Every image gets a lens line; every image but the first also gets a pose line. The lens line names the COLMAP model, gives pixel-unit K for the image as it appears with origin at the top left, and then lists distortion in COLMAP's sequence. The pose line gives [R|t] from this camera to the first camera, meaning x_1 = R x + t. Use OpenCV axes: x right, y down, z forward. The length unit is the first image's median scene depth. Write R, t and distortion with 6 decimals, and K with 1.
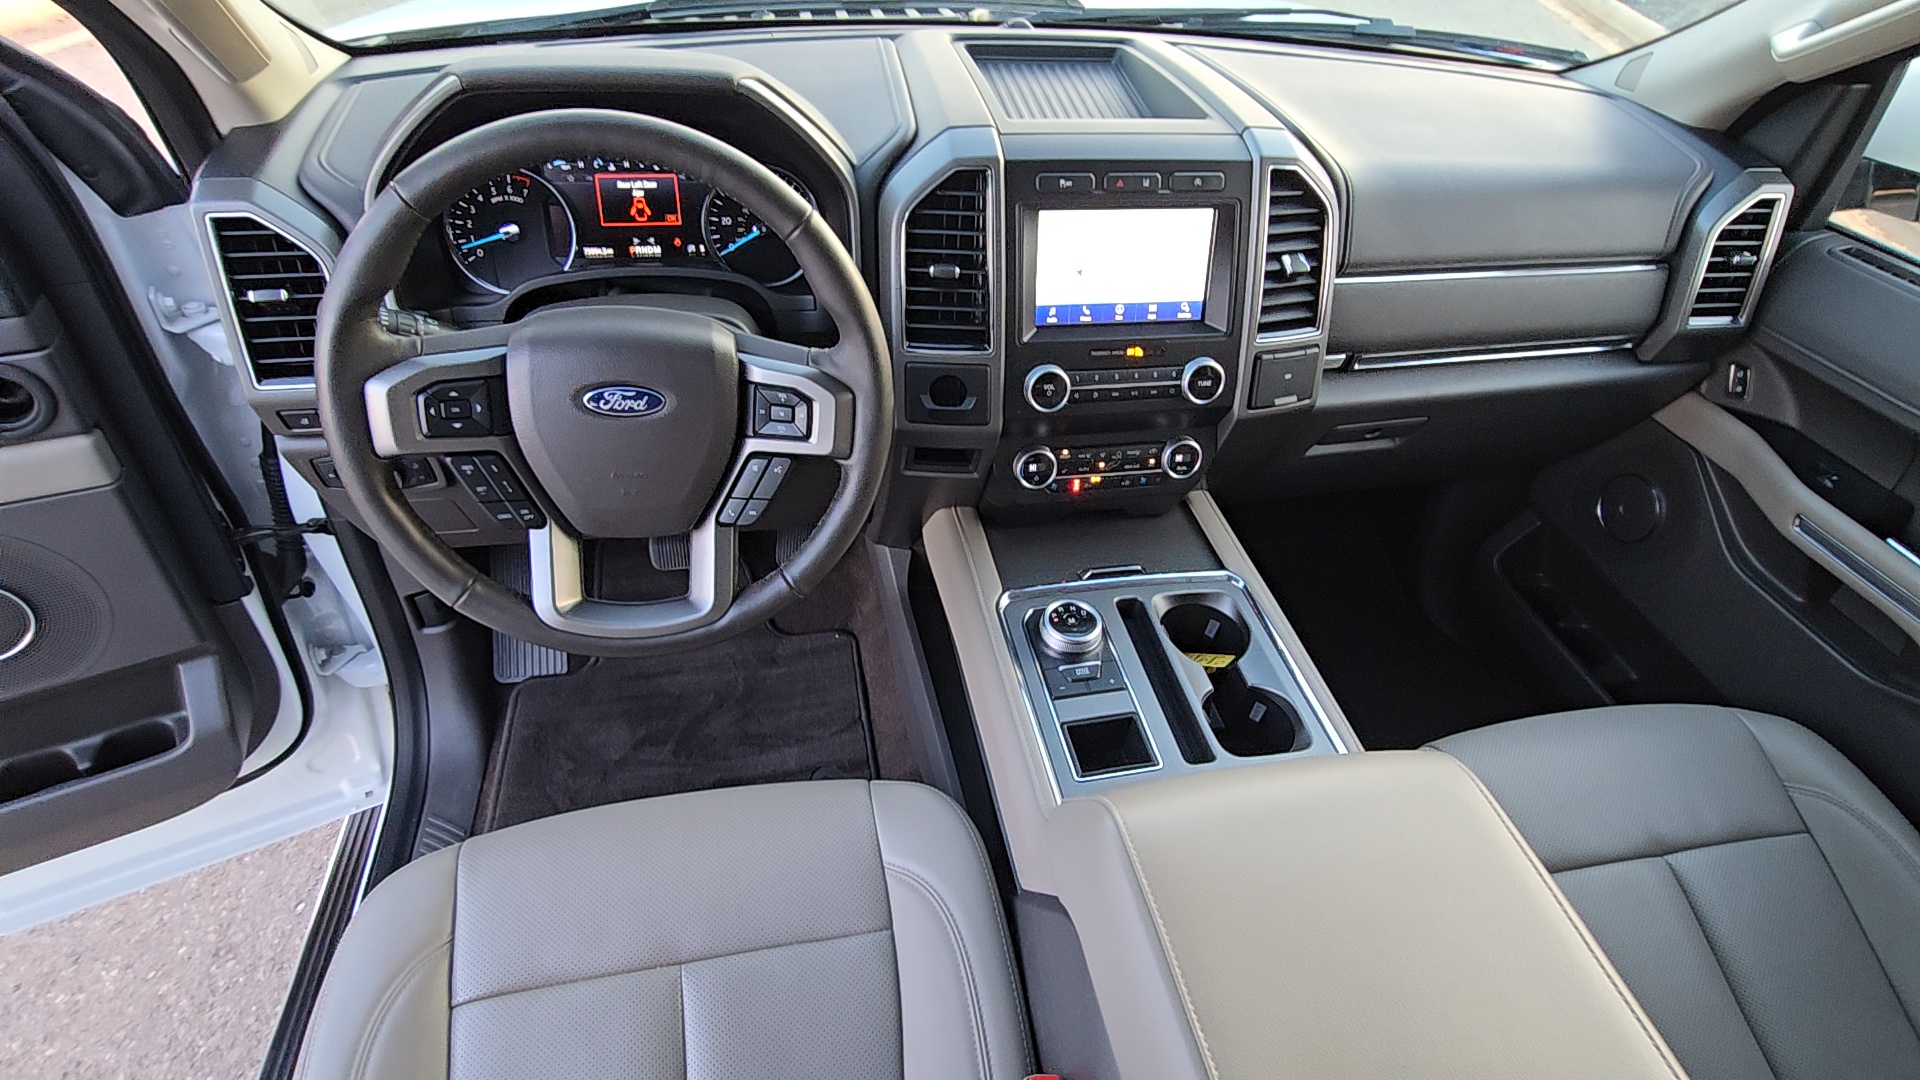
lens RADIAL K [[970.5, 0, 981.4], [0, 970.5, 544.7], [0, 0, 1]] dist [-0.004493, 0.005420]
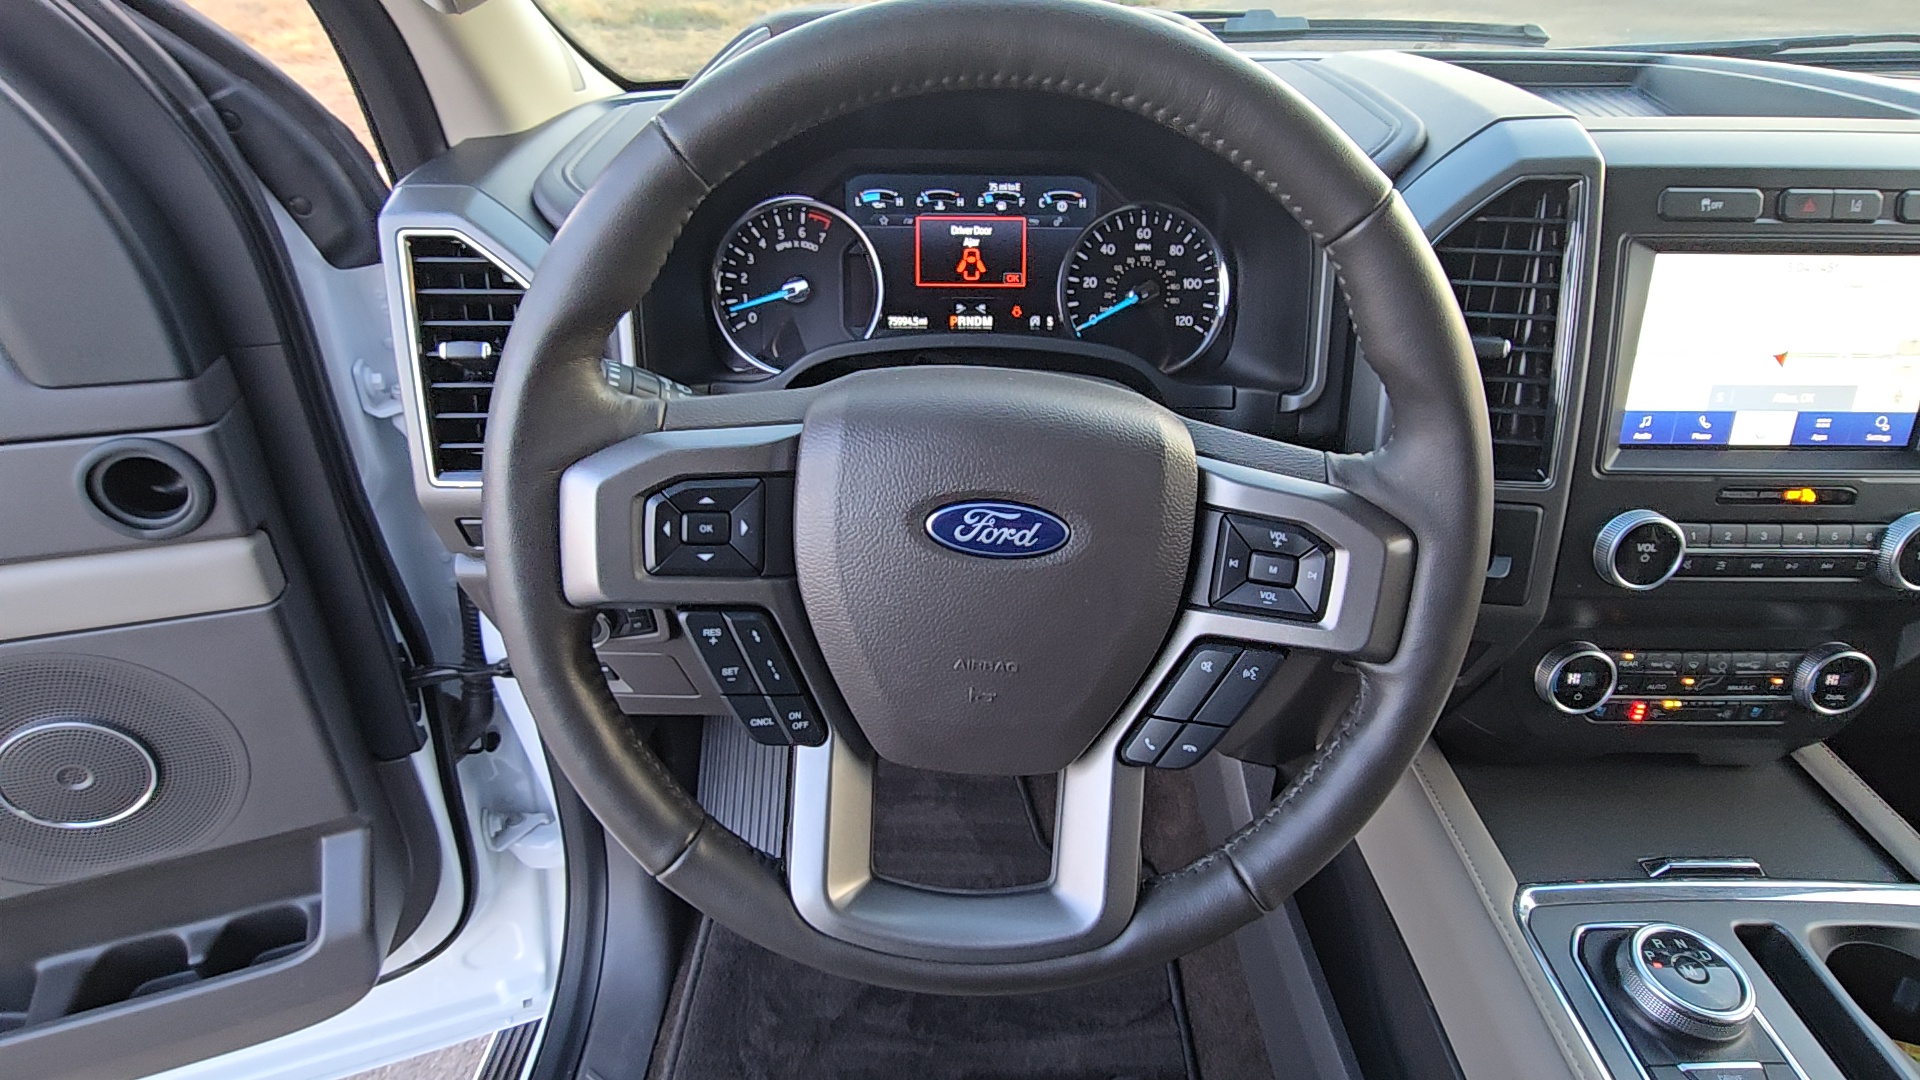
lens RADIAL K [[970.5, 0, 978.7], [0, 970.5, 554.9], [0, 0, 1]] dist [-0.004493, 0.005420]
pose [[0.979918, 0.057481, -0.190937, -0.203404], [-0.083958, 0.987472, -0.133606, -0.045450], [0.180865, 0.146953, 0.972467, 0.353304]]
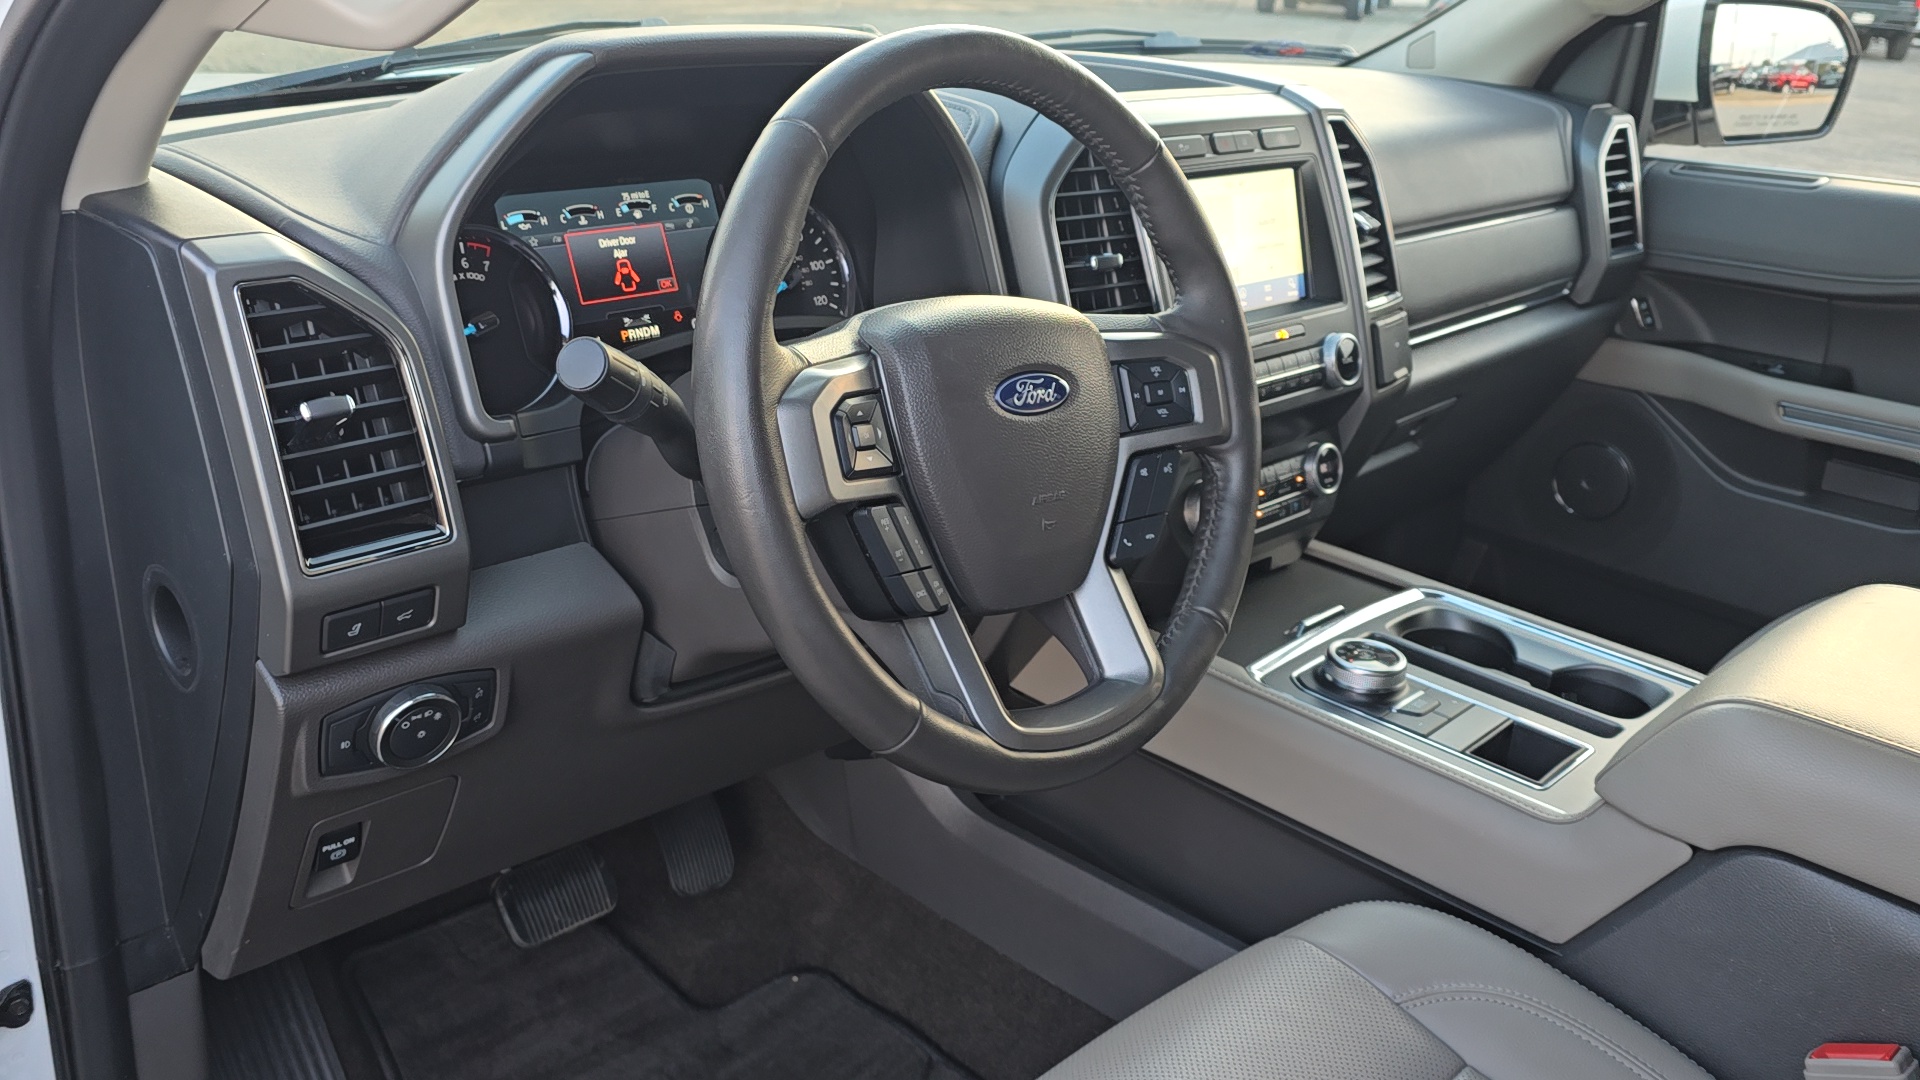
lens RADIAL K [[1589.1, 0, 970.8], [0, 1589.1, 550.8], [0, 0, 1]] dist [-0.005945, 0.007131]
pose [[0.832410, -0.228144, 0.505019, -0.761814], [0.365695, 0.910867, -0.191280, 0.124594], [-0.416366, 0.343906, 0.841646, 0.046017]]
